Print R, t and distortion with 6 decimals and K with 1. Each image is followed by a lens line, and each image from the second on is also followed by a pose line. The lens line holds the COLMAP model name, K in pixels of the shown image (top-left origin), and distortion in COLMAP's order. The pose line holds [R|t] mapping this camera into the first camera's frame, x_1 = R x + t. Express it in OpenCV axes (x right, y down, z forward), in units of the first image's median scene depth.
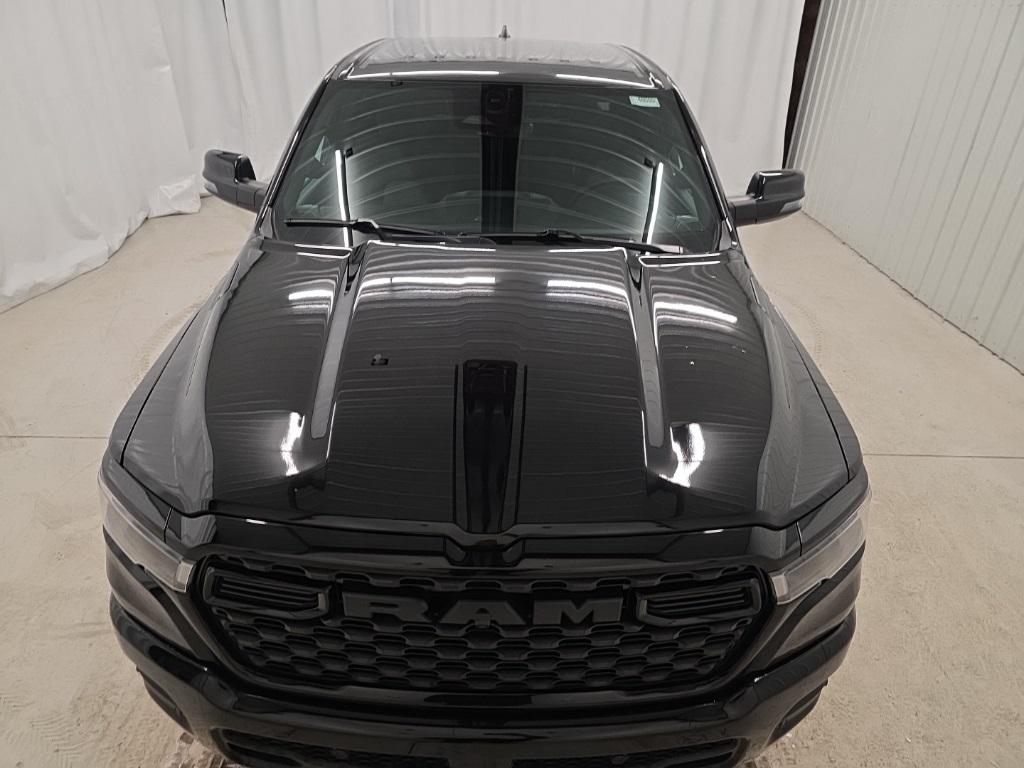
lens RADIAL K [[690.5, 0, 497.7], [0, 690.5, 345.5], [0, 0, 1]] dist [0.061118, -0.054719]
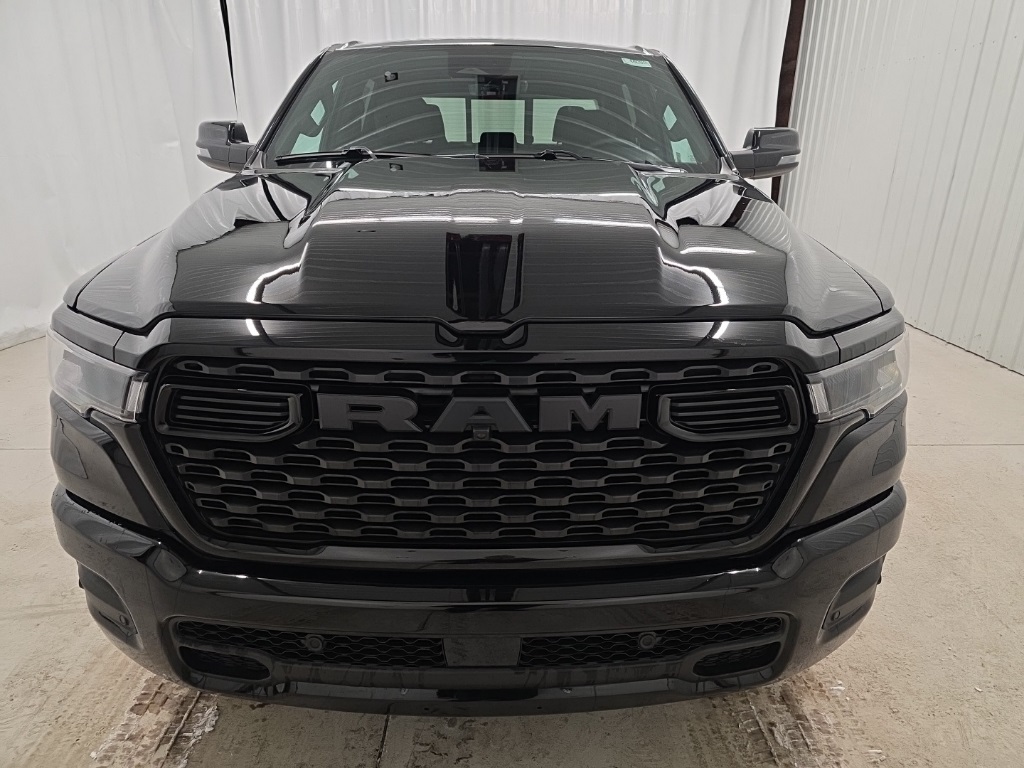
lens RADIAL K [[677.9, 0, 512.0], [0, 677.9, 384.0], [0, 0, 1]] dist [0.057522, -0.052020]
pose [[0.999627, -0.020810, 0.017687, 0.002030], [0.023441, 0.986072, -0.164658, 0.323717], [-0.014014, 0.165012, 0.986192, 0.109737]]
